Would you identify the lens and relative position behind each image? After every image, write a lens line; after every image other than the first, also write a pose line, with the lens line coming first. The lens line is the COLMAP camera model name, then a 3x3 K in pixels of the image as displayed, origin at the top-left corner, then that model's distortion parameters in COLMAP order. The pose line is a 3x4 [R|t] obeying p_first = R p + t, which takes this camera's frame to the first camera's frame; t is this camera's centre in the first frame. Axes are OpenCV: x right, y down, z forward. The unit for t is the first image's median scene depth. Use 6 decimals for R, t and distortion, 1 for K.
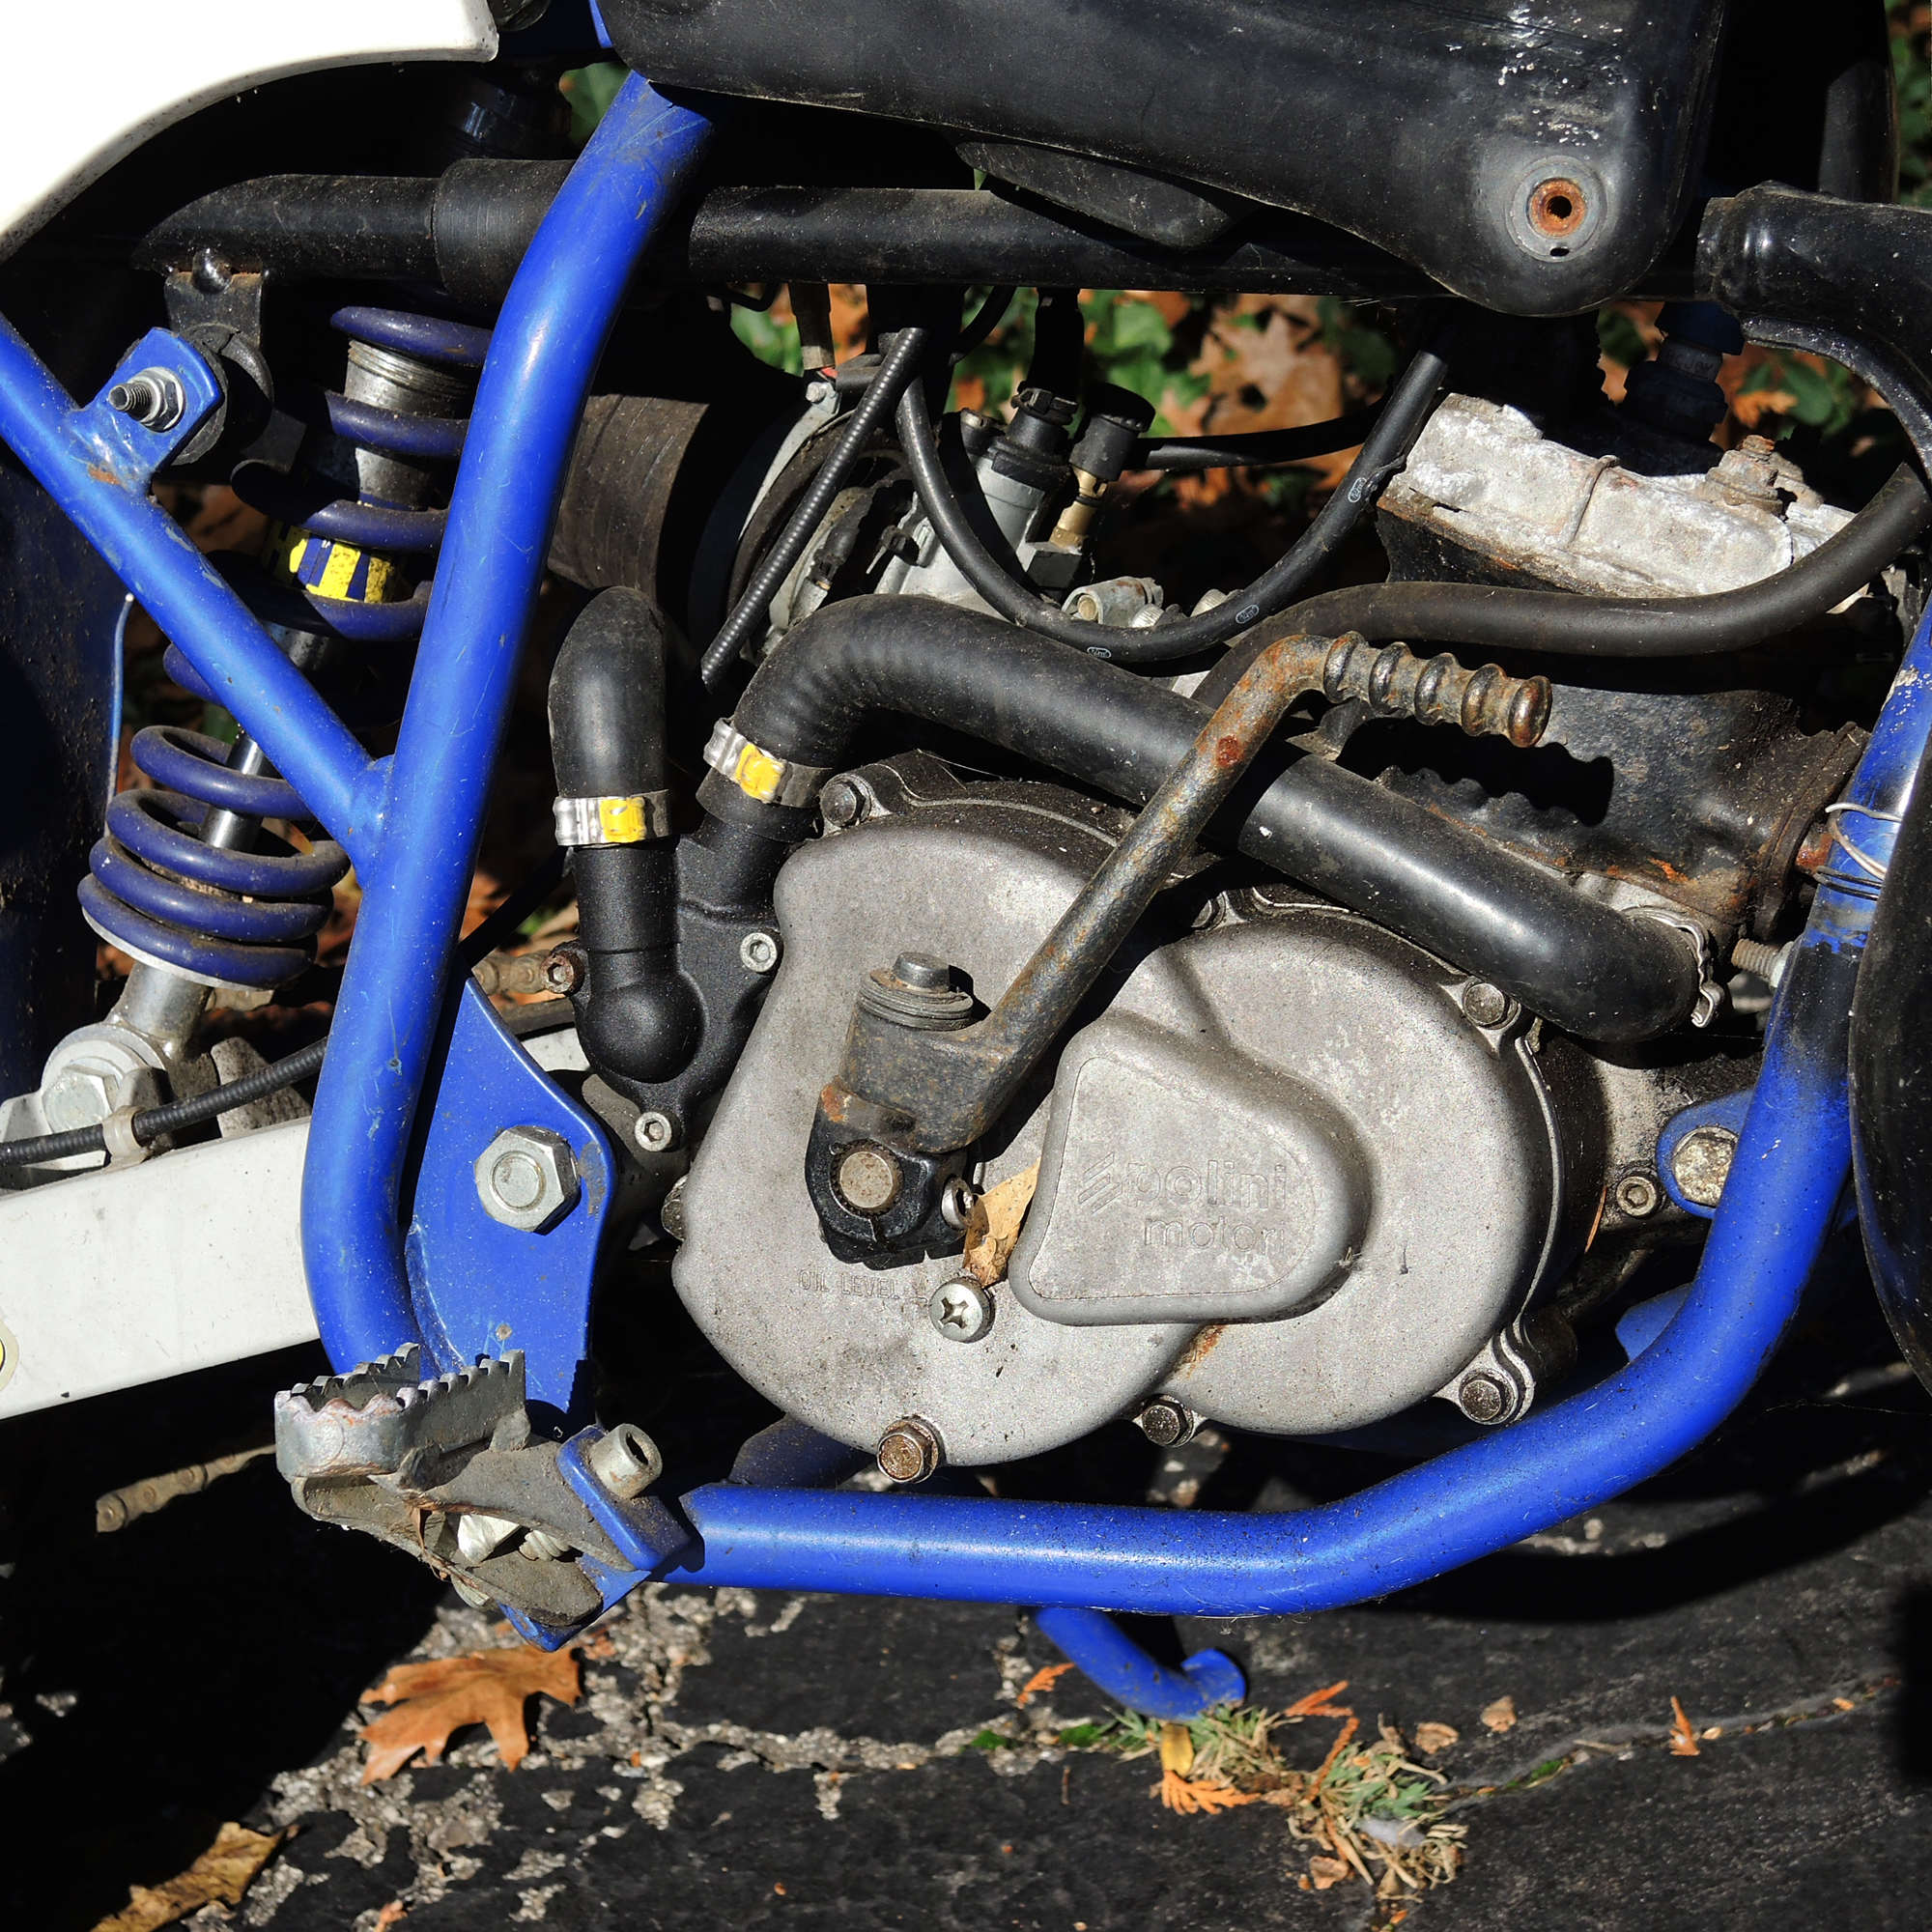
lens RADIAL K [[4161.3, 0, 966.0], [0, 4161.3, 966.0], [0, 0, 1]] dist [0.115075, 0.384554]
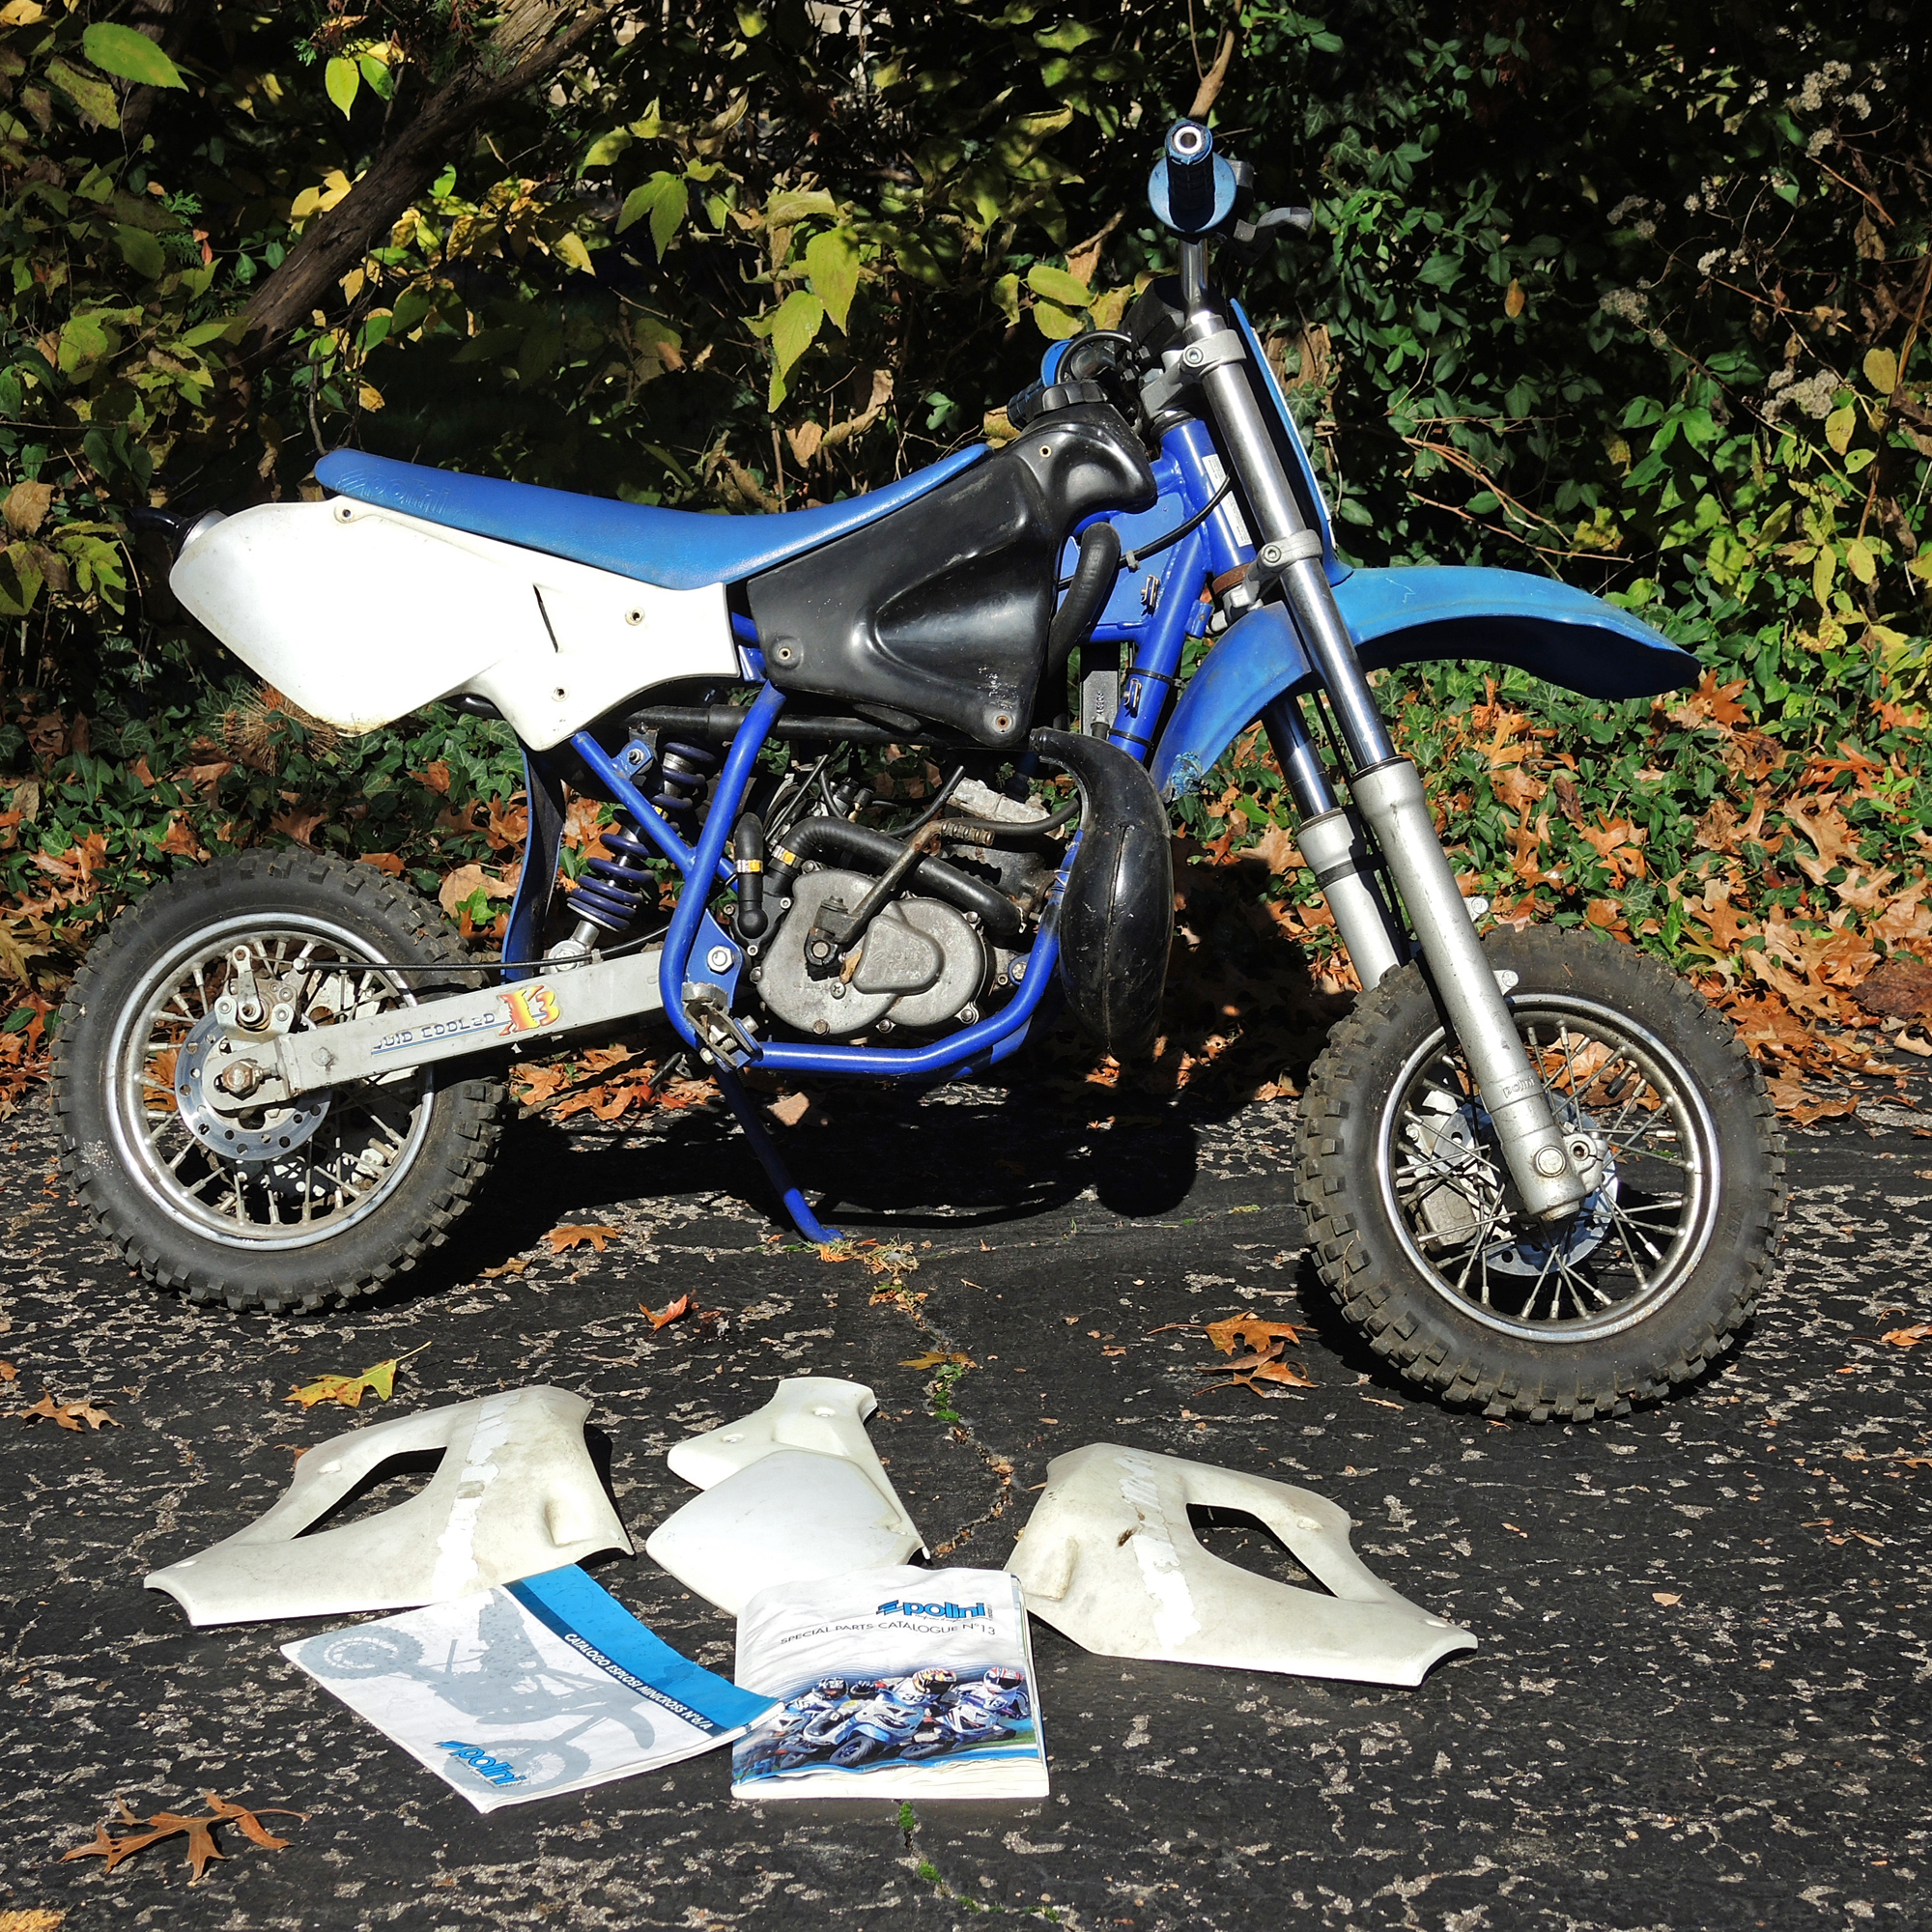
lens RADIAL K [[4161.3, 0, 966.0], [0, 4161.3, 966.0], [0, 0, 1]] dist [0.115075, 0.384554]
pose [[0.975278, 0.075293, 0.207760, -0.704922], [-0.028343, 0.975021, -0.220299, 0.927188], [-0.219157, 0.208964, 0.953050, -2.798546]]
